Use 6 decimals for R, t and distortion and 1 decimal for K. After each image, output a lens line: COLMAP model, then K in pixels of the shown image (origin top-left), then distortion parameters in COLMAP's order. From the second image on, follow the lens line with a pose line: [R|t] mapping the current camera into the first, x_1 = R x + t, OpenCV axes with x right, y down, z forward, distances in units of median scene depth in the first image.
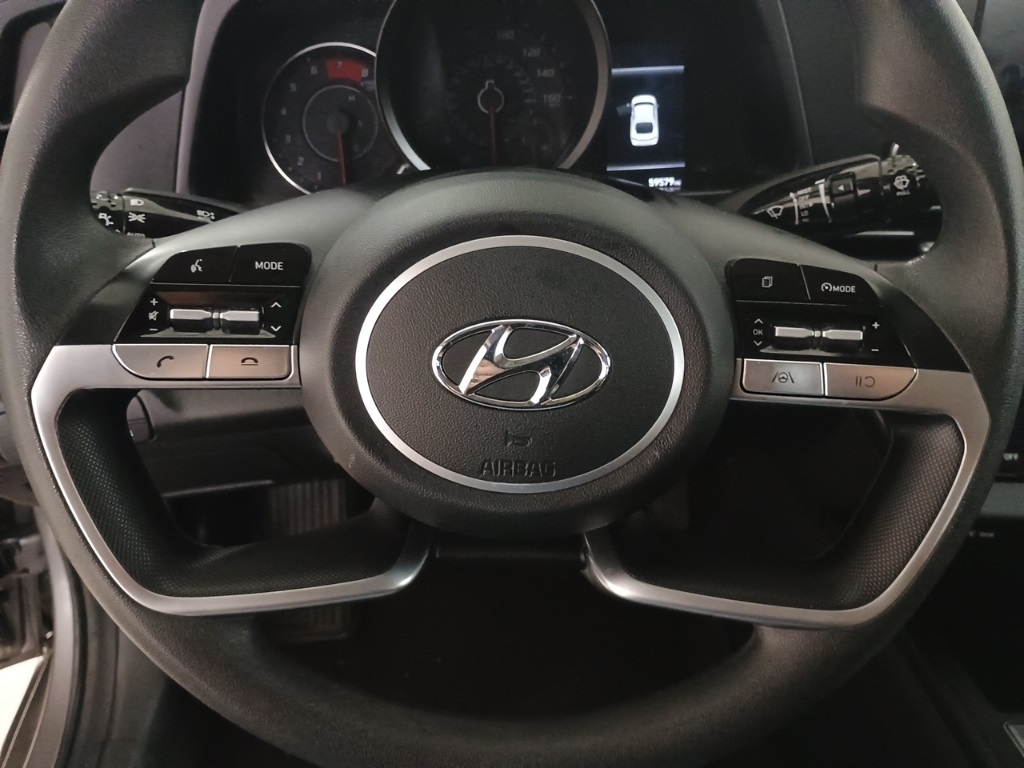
lens RADIAL K [[961.8, 0, 541.0], [0, 961.8, 382.3], [0, 0, 1]] dist [0.073336, -0.007836]
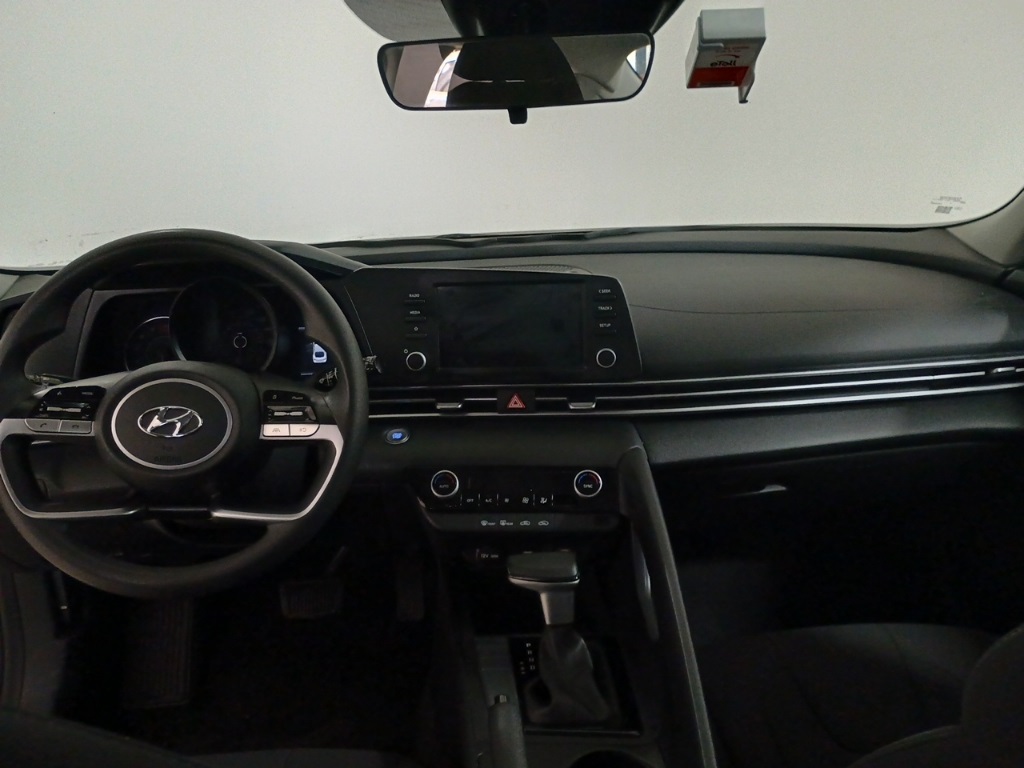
lens RADIAL K [[961.8, 0, 541.0], [0, 961.8, 382.3], [0, 0, 1]] dist [0.073336, -0.007836]
pose [[0.999631, -0.013932, 0.023315, 0.706259], [0.019556, 0.964901, -0.261883, 0.450096], [-0.018848, 0.262242, 0.964818, -1.281148]]
